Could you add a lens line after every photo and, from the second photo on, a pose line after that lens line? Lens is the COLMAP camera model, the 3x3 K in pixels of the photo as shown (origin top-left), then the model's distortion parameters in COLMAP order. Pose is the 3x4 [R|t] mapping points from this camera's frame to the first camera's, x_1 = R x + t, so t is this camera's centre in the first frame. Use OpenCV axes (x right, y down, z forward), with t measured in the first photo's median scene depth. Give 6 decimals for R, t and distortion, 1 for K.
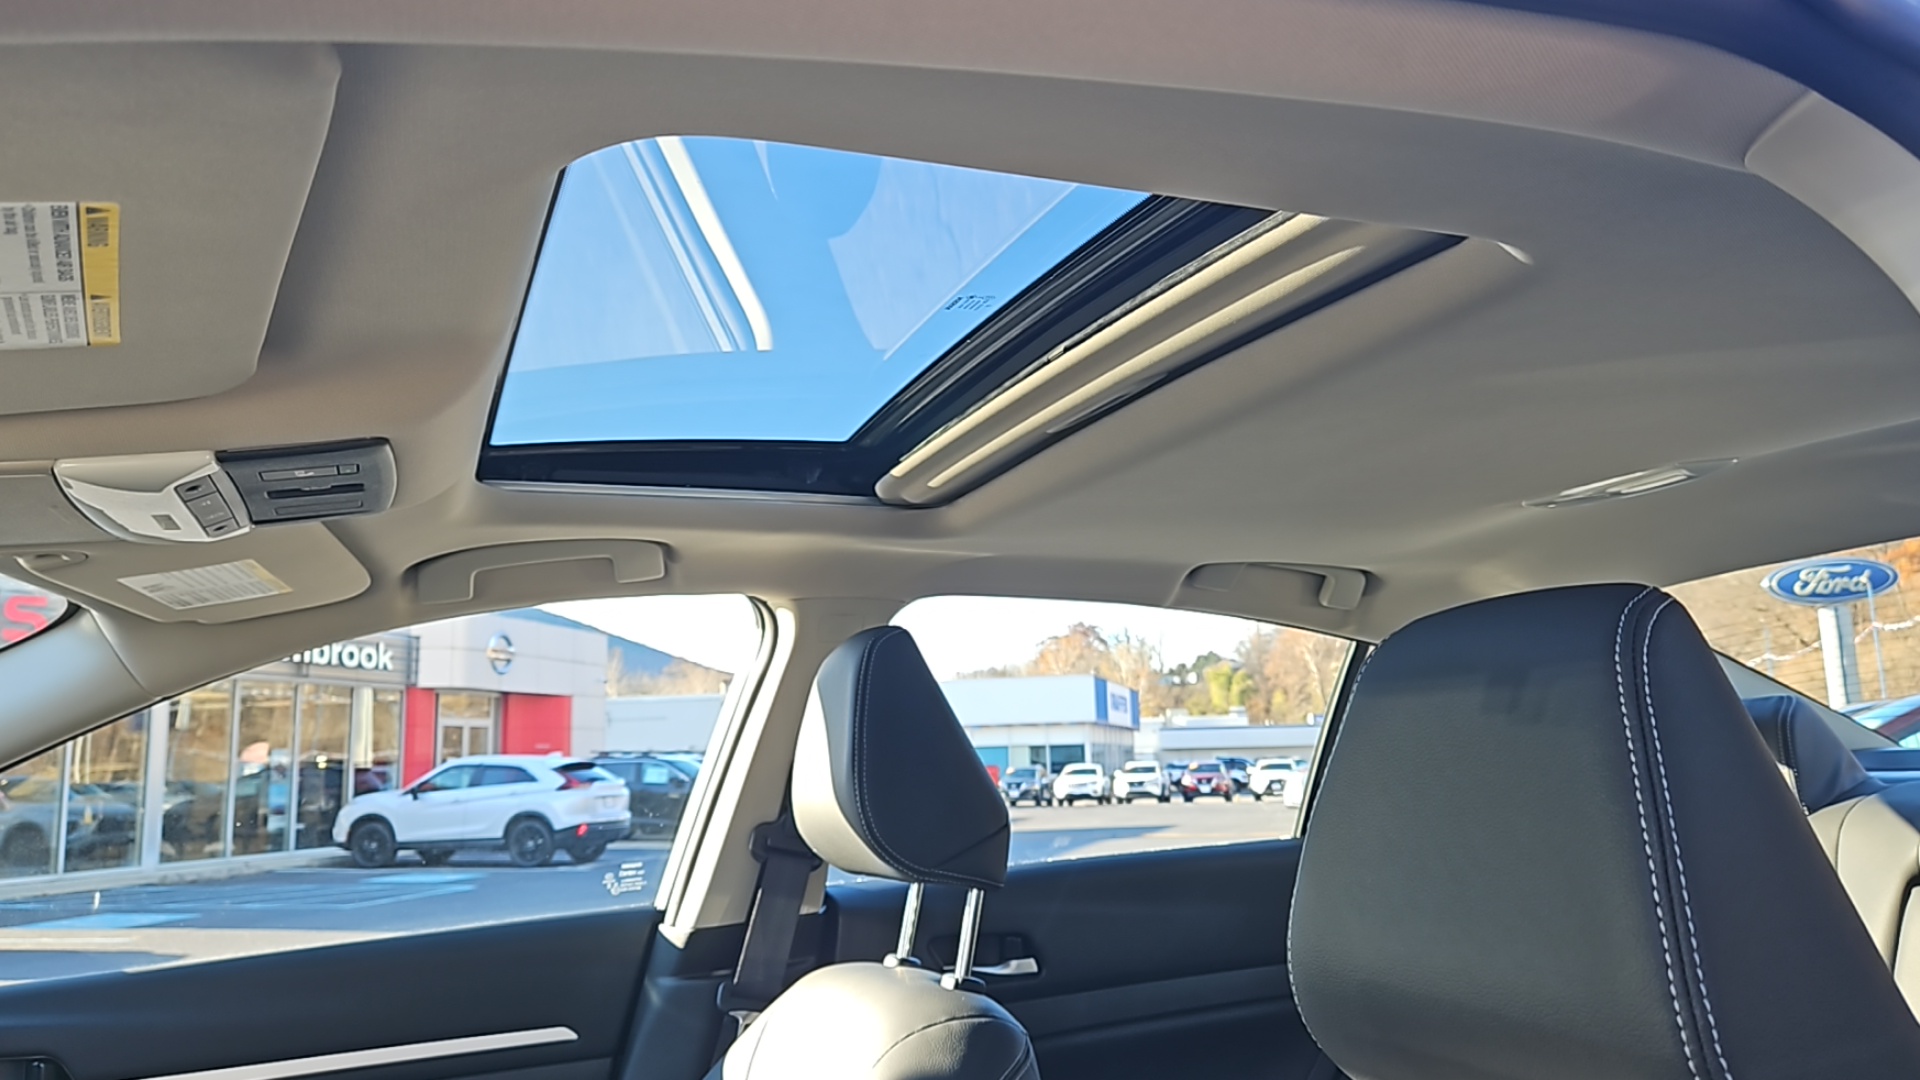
lens RADIAL K [[1407.8, 0, 959.2], [0, 1407.8, 544.8], [0, 0, 1]] dist [0.073517, -0.075688]
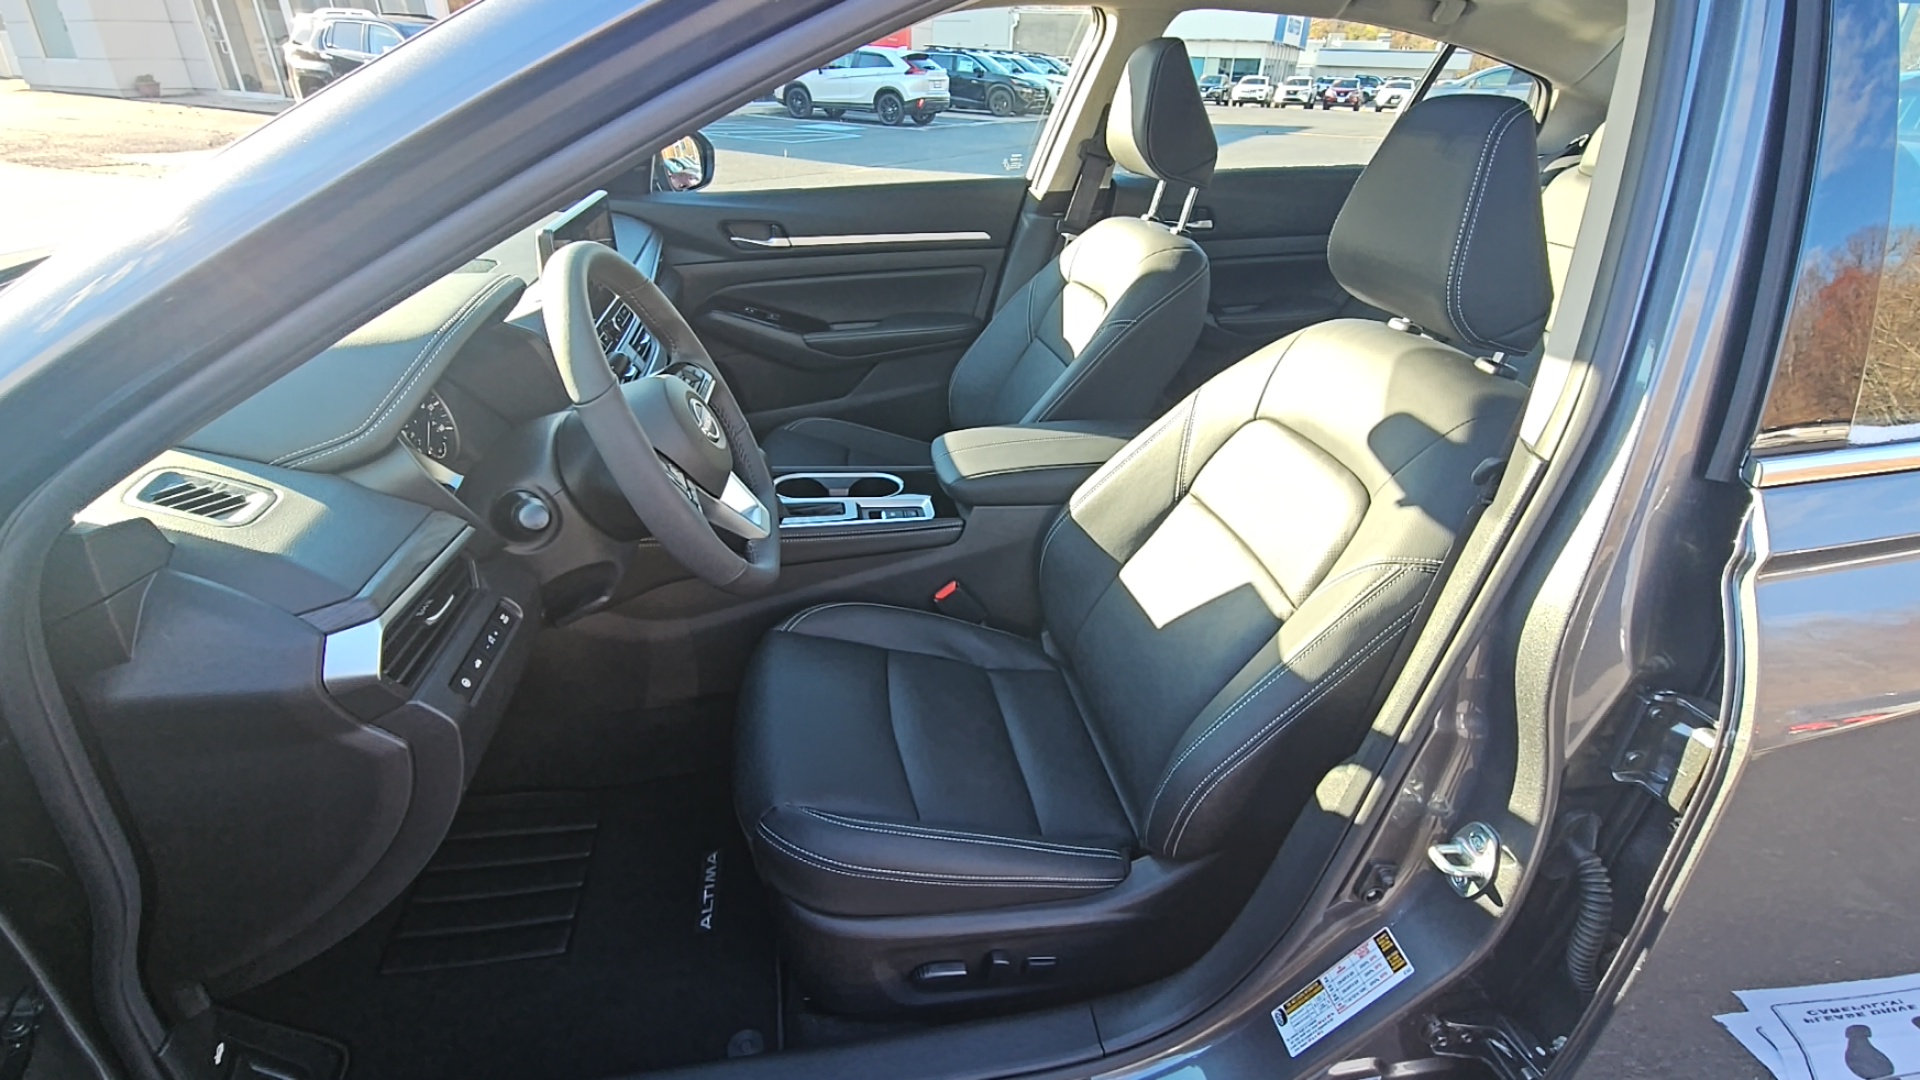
lens RADIAL K [[878.6, 0, 960.0], [0, 878.6, 540.0], [0, 0, 1]] dist [0.016084, -0.018721]
pose [[0.978090, 0.146496, -0.147914, -0.045902], [-0.026059, 0.791071, 0.611169, -0.100324], [0.206544, -0.593924, 0.777556, -0.300018]]
